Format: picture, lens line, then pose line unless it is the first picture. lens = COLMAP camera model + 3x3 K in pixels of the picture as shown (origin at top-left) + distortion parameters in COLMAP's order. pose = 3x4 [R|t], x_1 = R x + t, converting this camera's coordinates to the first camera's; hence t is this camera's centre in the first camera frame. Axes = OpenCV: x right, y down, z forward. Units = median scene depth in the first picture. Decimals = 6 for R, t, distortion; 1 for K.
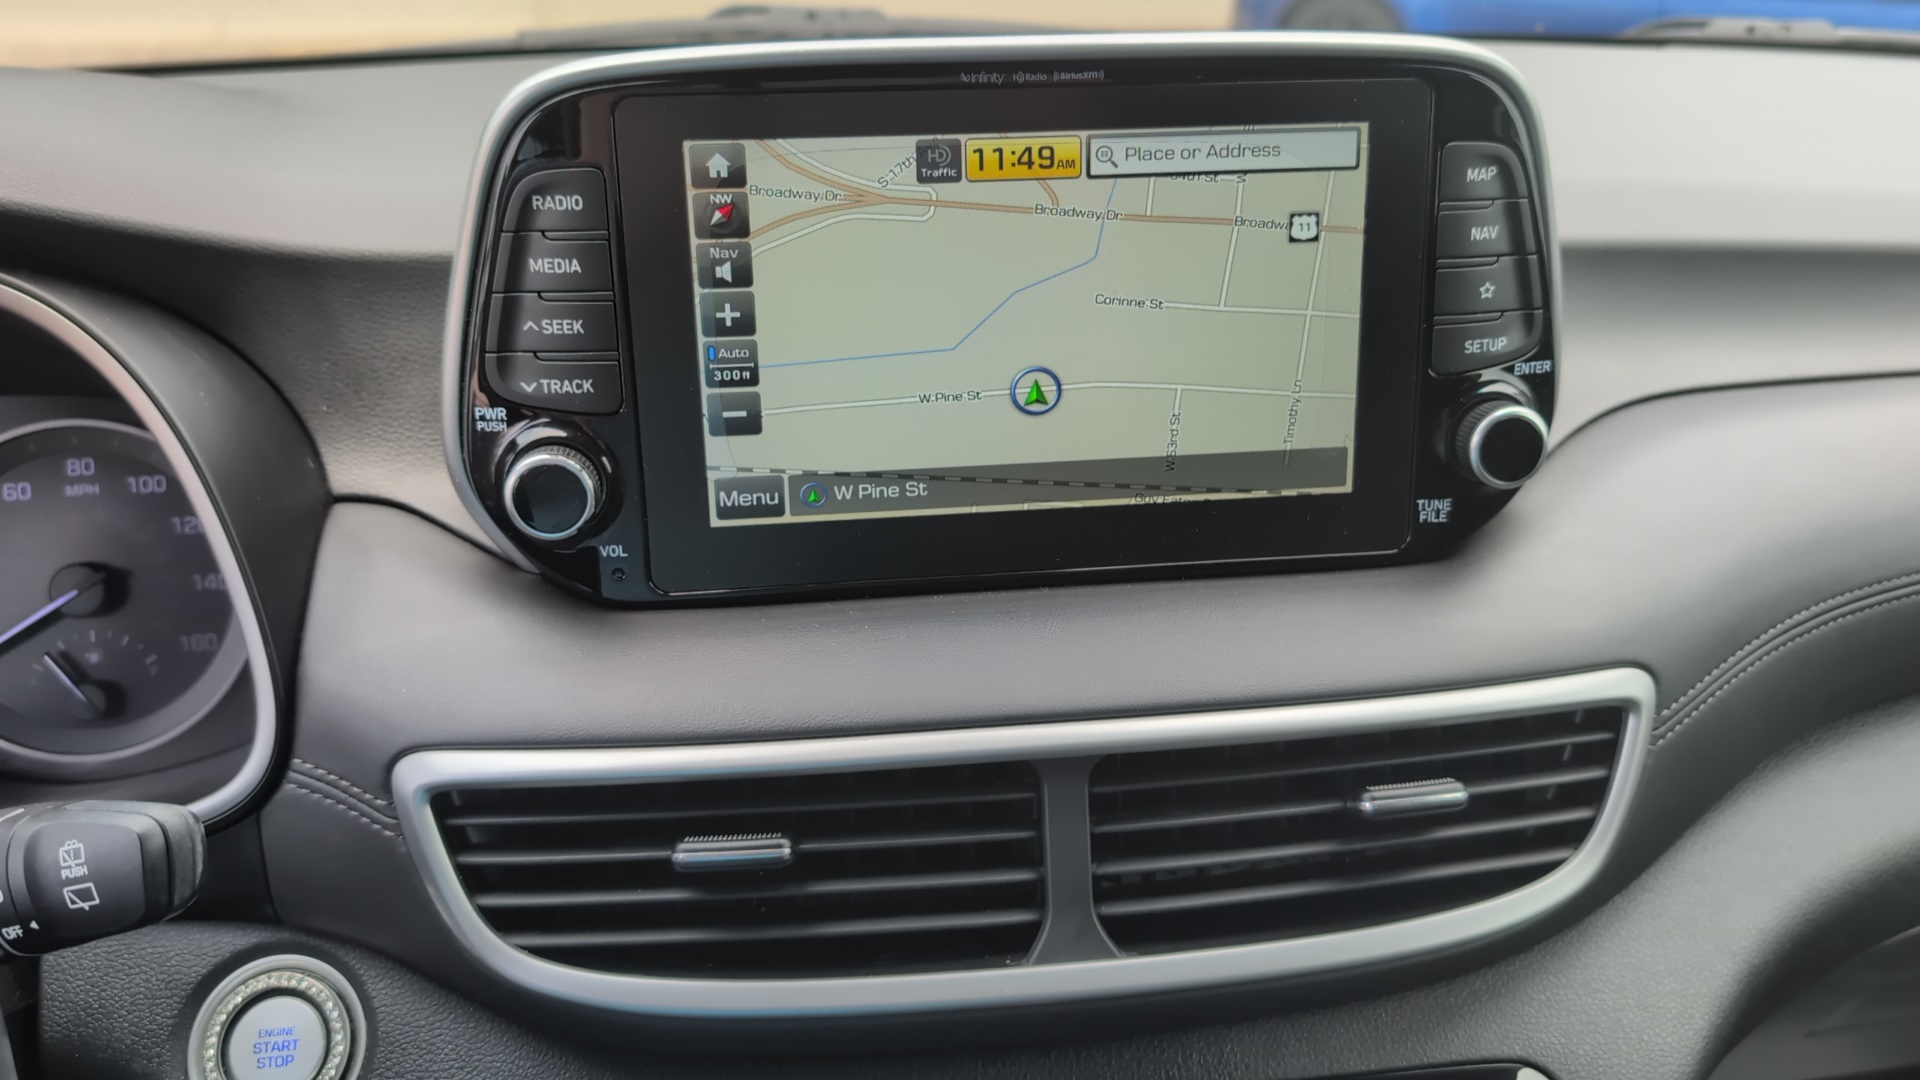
lens RADIAL K [[1579.0, 0, 957.2], [0, 1579.0, 506.1], [0, 0, 1]] dist [0.053664, -0.175659]
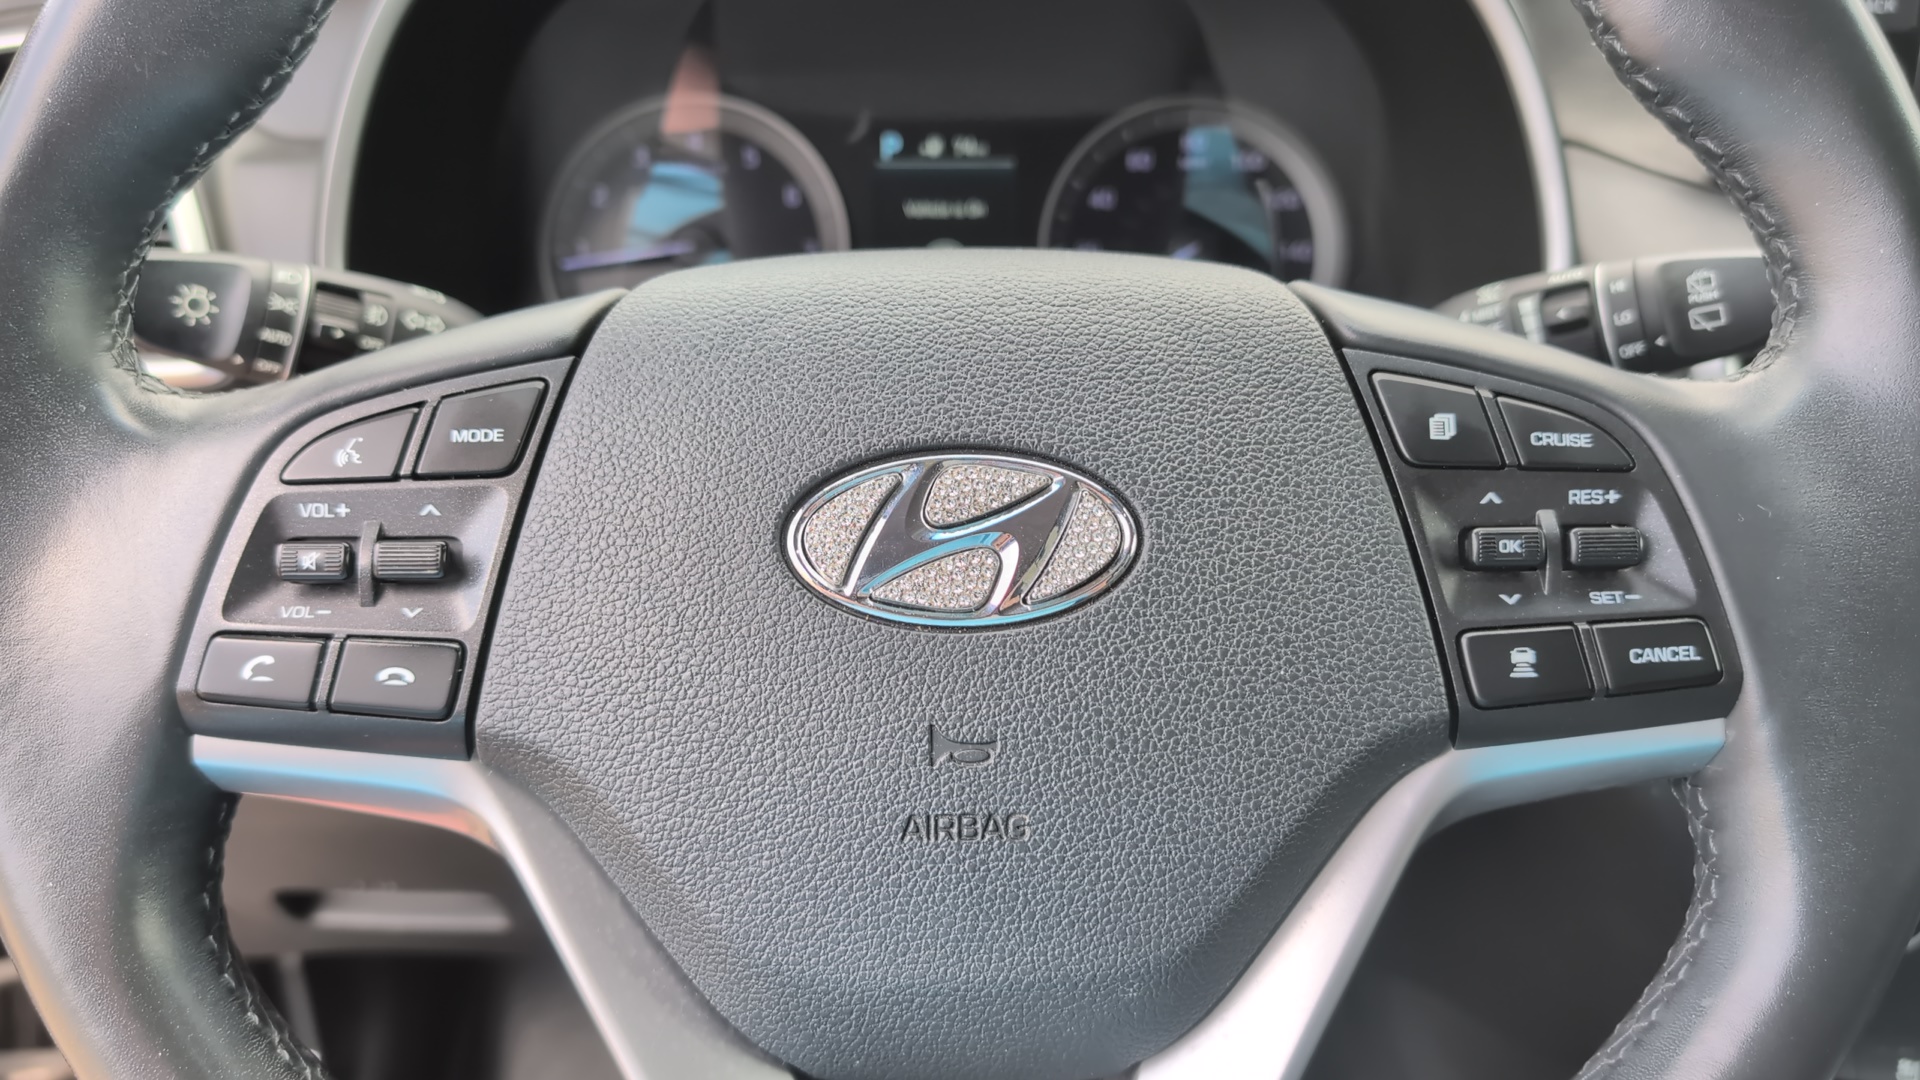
lens RADIAL K [[1579.0, 0, 957.2], [0, 1579.0, 506.1], [0, 0, 1]] dist [0.053664, -0.175659]
pose [[0.986038, 0.061056, -0.154922, -0.916900], [-0.061553, 0.998103, 0.001591, 0.420840], [0.154725, 0.007968, 0.987925, -0.249183]]
